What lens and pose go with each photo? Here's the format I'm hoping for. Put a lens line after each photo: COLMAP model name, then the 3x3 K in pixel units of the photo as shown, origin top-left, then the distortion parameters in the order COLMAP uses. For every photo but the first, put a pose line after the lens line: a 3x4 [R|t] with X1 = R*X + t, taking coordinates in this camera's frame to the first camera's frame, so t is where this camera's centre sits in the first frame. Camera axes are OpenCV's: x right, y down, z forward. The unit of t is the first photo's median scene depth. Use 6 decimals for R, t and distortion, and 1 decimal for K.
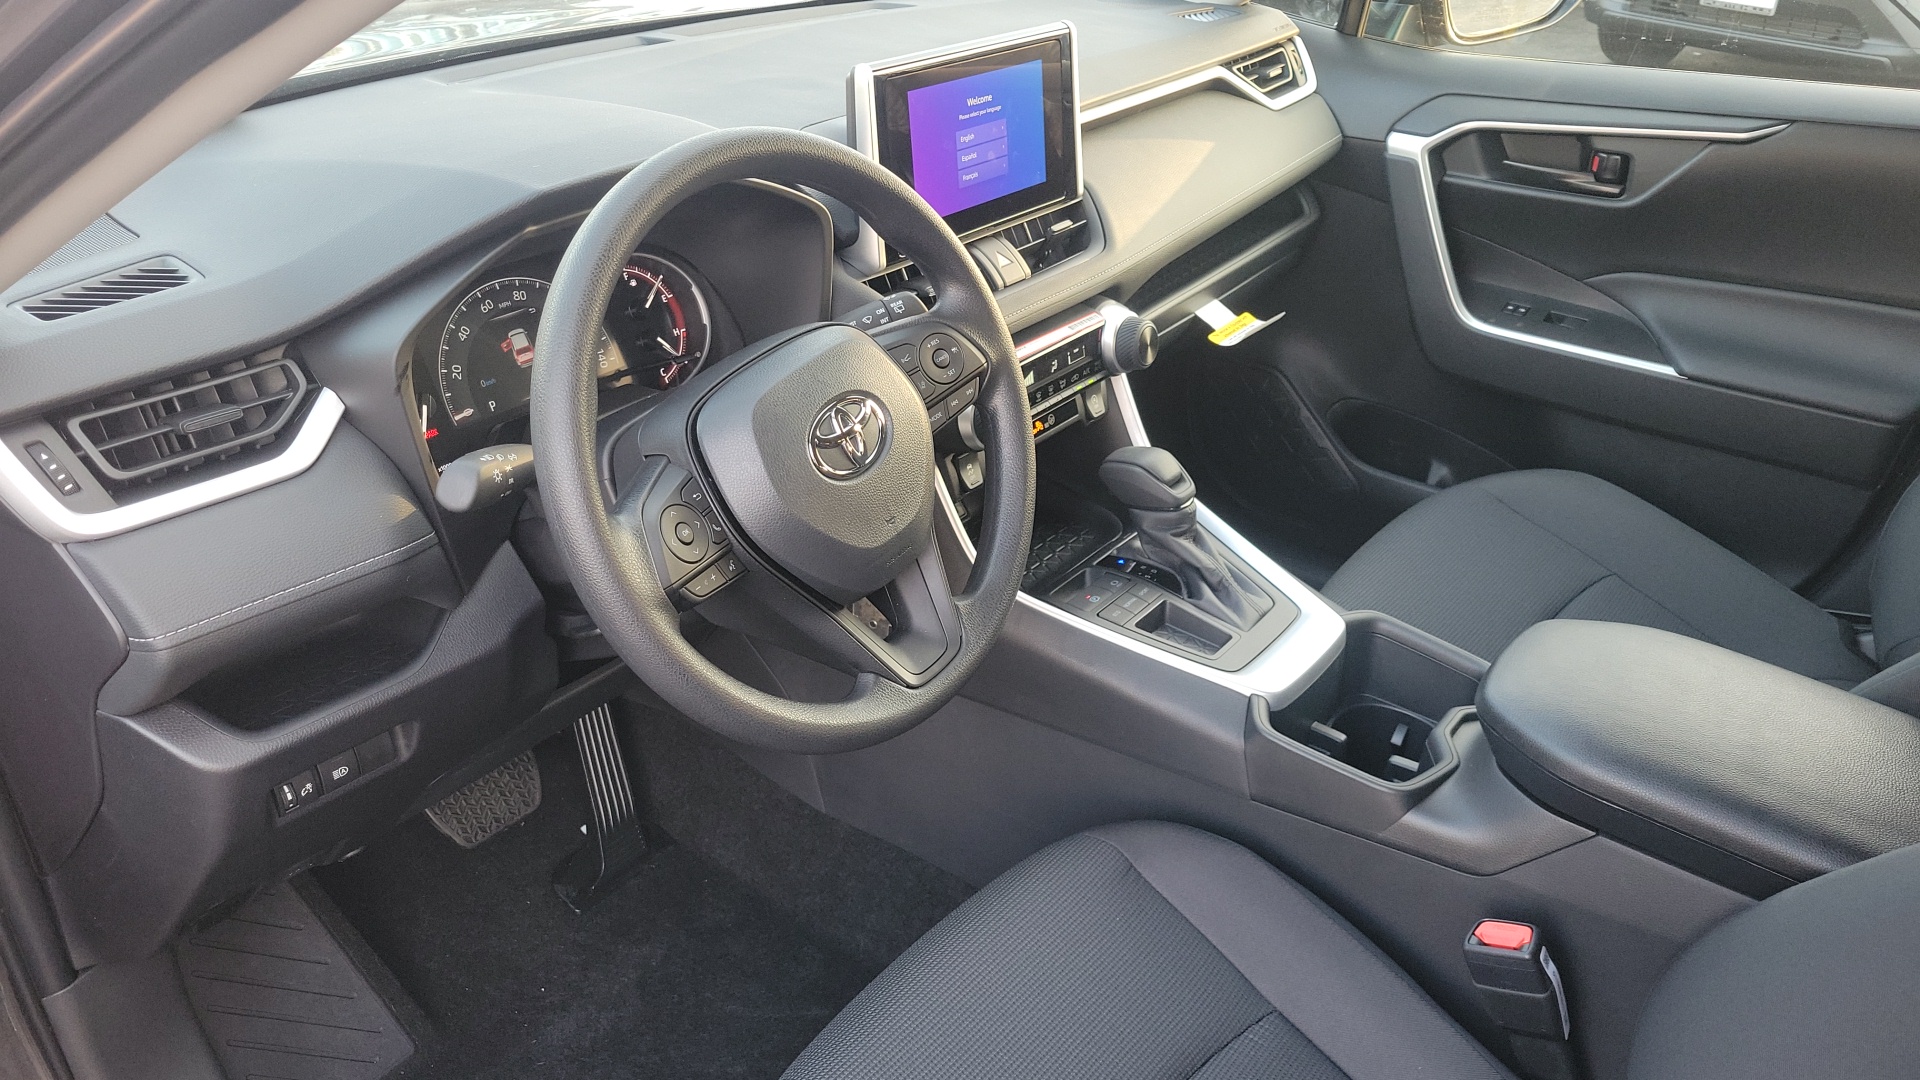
lens RADIAL K [[1458.0, 0, 981.4], [0, 1458.0, 551.0], [0, 0, 1]] dist [0.024547, -0.014587]
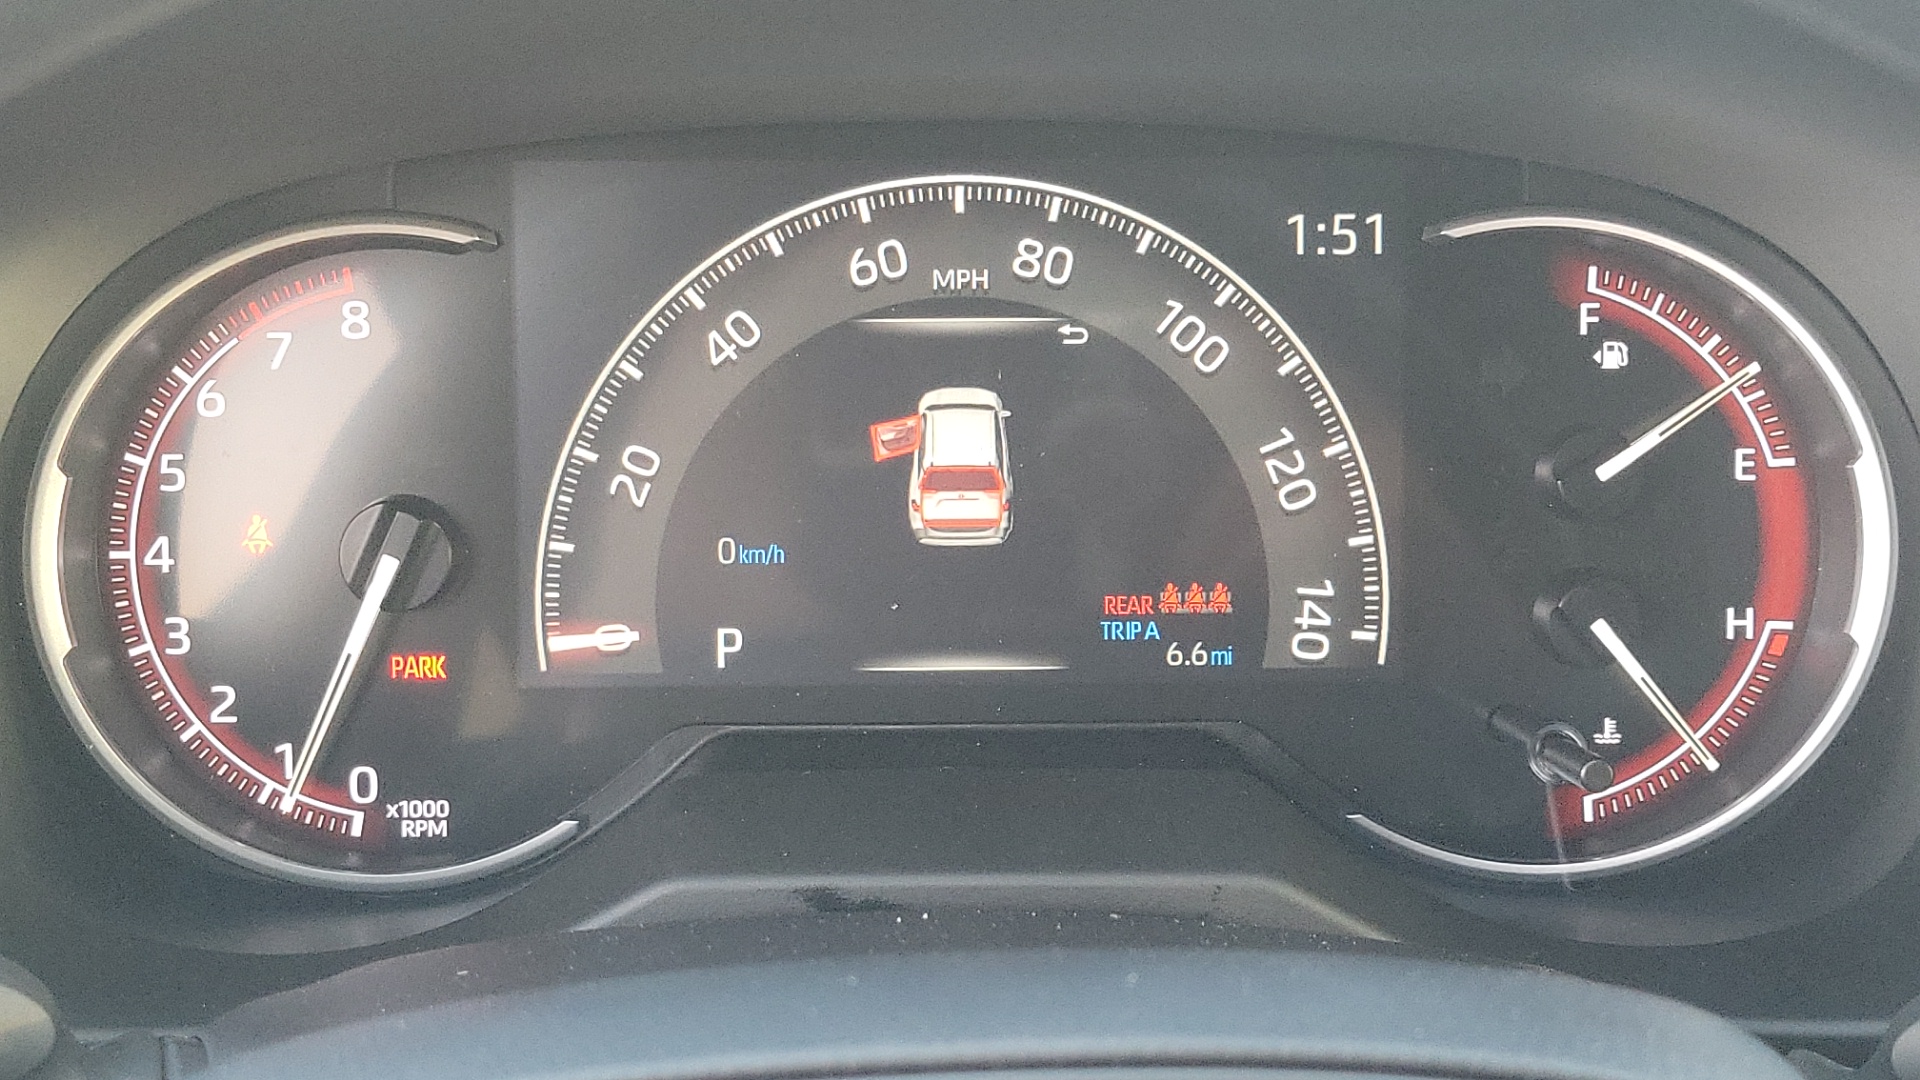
lens RADIAL K [[1458.0, 0, 989.2], [0, 1458.0, 491.7], [0, 0, 1]] dist [0.024547, -0.014587]
pose [[0.608586, 0.347011, -0.713587, -0.122941], [-0.381341, 0.916550, 0.120481, -0.146467], [0.695846, 0.198797, 0.690129, 0.740755]]
